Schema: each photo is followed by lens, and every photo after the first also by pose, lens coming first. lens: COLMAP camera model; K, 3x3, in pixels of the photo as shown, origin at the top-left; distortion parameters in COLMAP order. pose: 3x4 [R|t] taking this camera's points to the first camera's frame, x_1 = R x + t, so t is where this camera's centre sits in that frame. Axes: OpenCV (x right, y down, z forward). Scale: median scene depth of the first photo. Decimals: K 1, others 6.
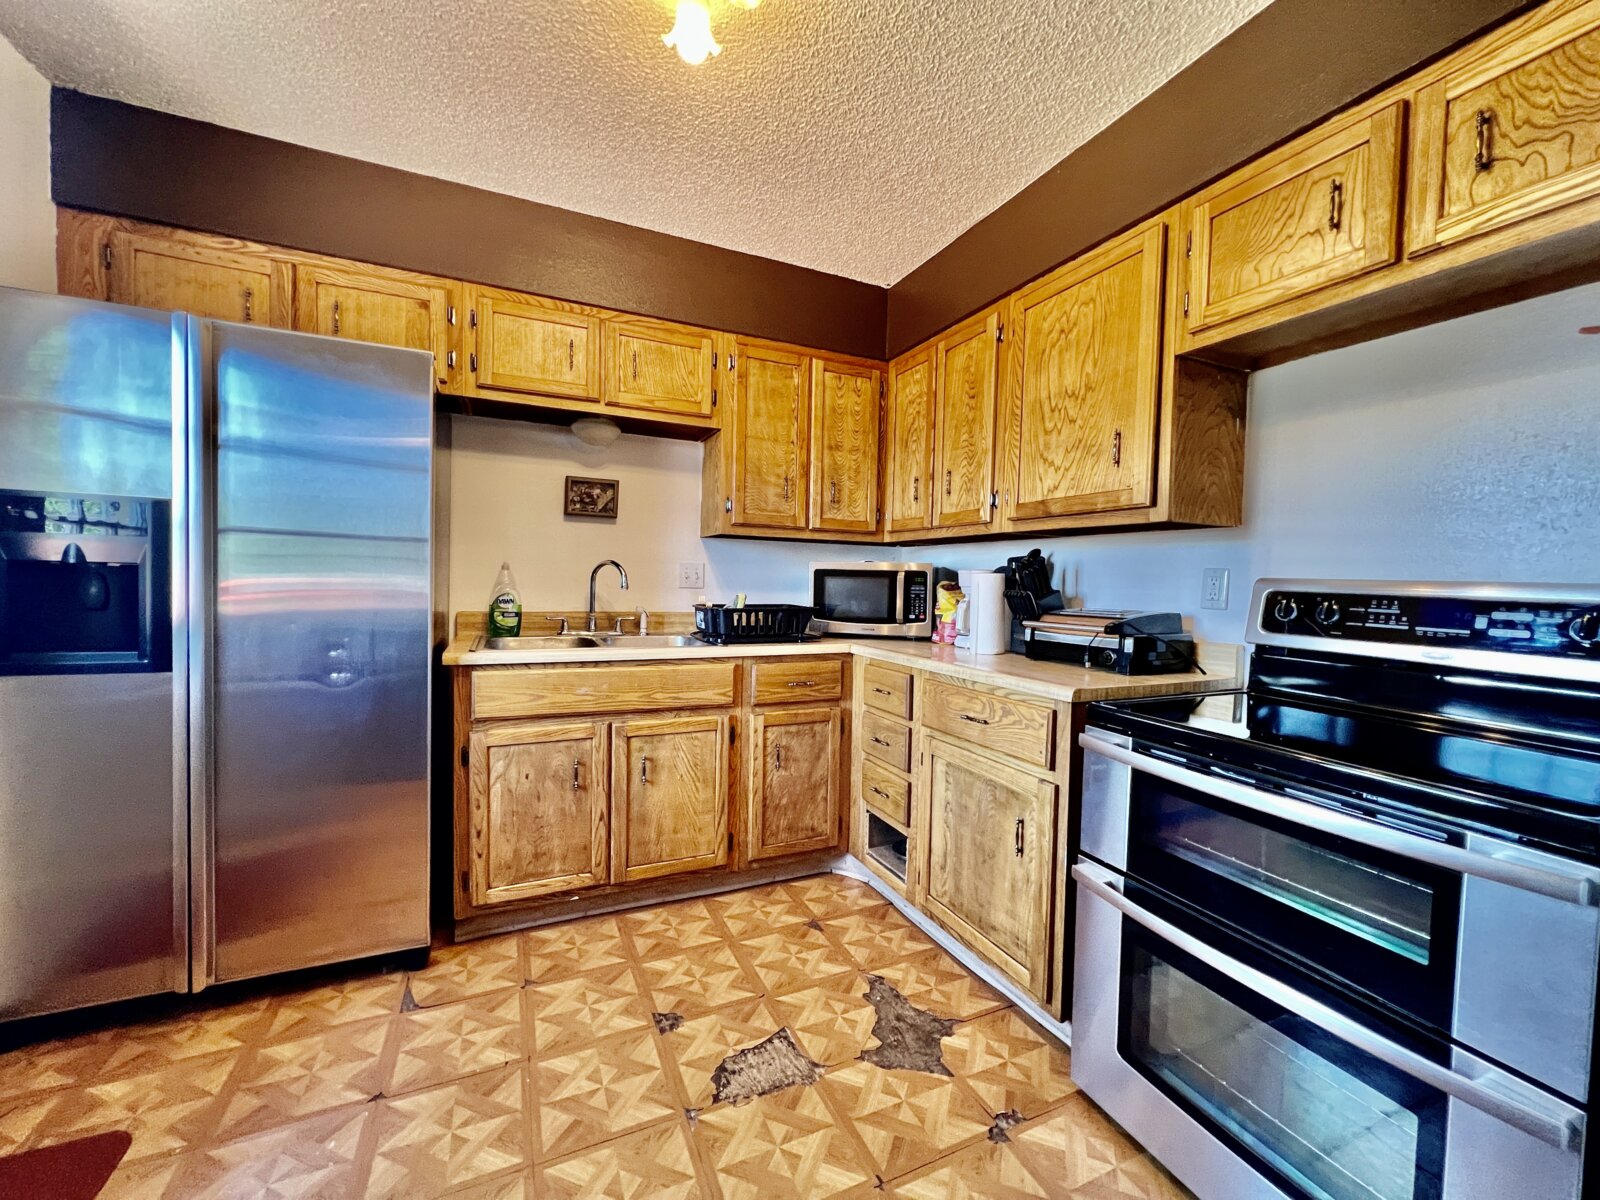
lens RADIAL K [[643.5, 0, 803.0], [0, 643.5, 601.1], [0, 0, 1]] dist [-0.002209, 0.000742]
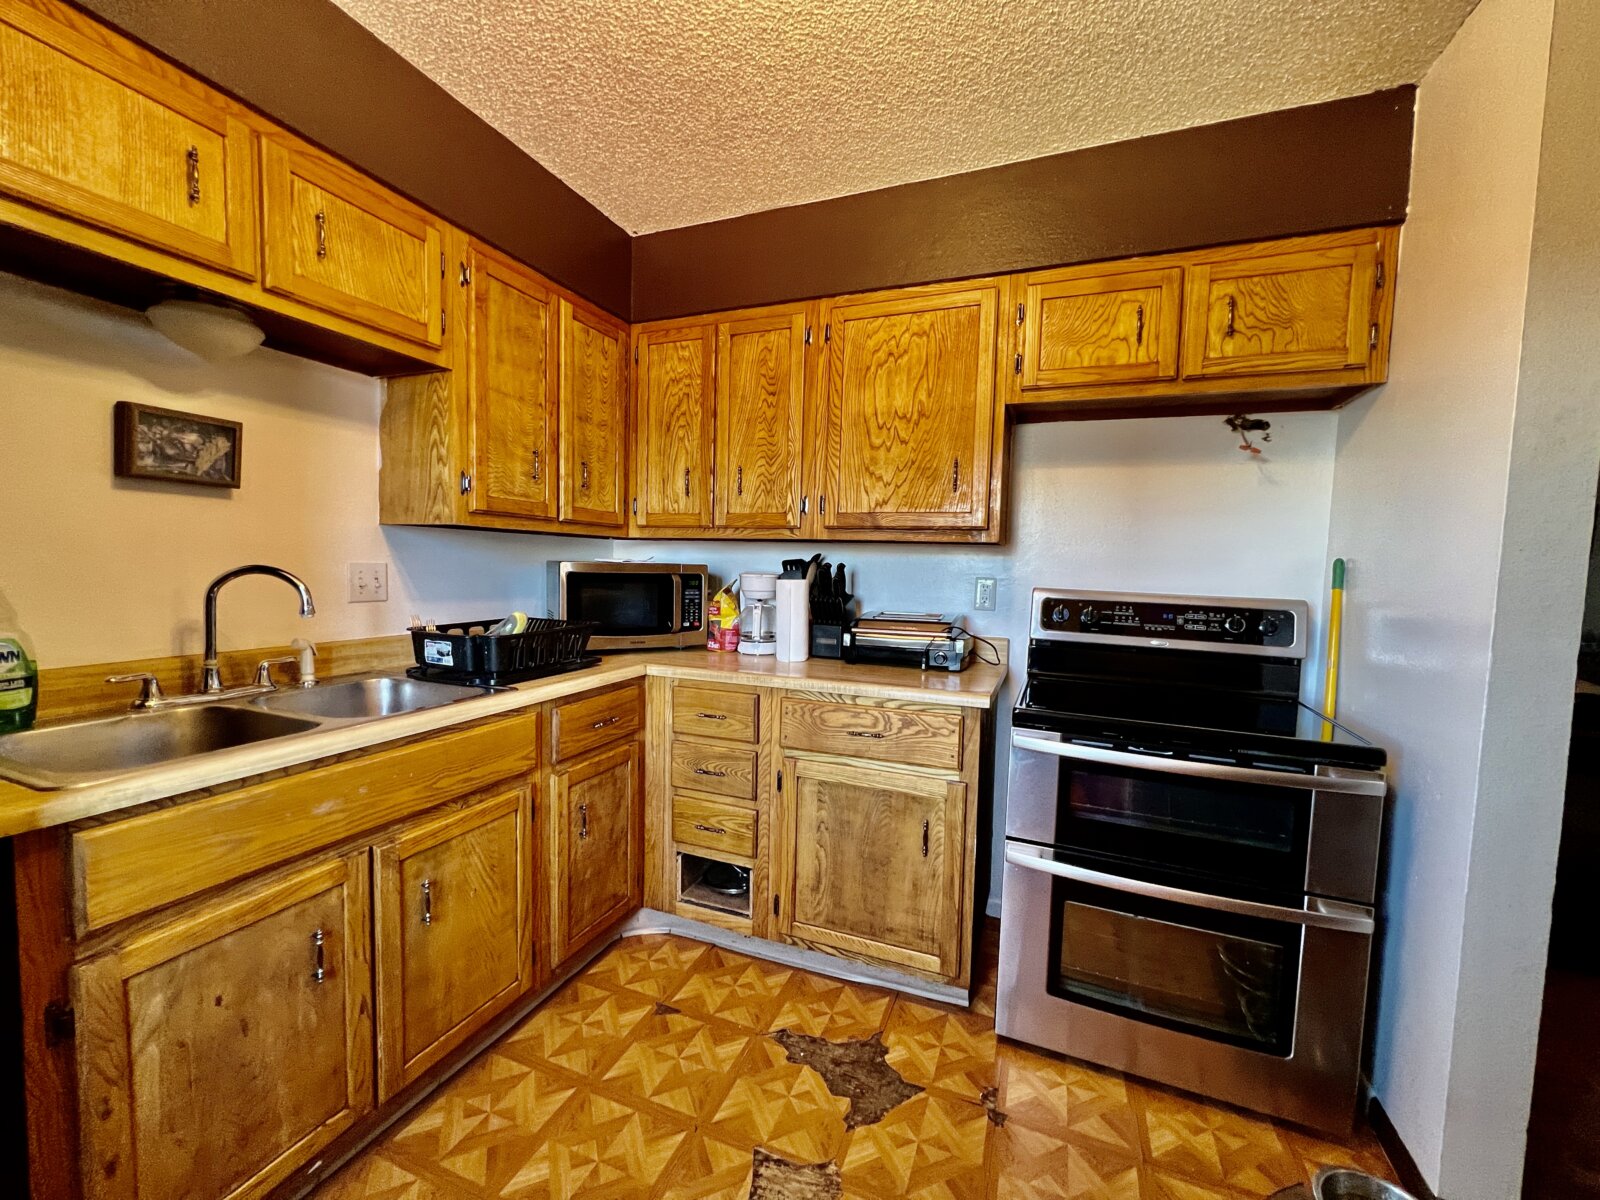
lens RADIAL K [[643.5, 0, 801.8], [0, 643.5, 601.1], [0, 0, 1]] dist [-0.002209, 0.000742]
pose [[0.723465, -0.045650, 0.688850, -0.414104], [0.014772, 0.998607, 0.050663, -0.064339], [-0.690203, -0.026477, 0.723131, 0.300065]]
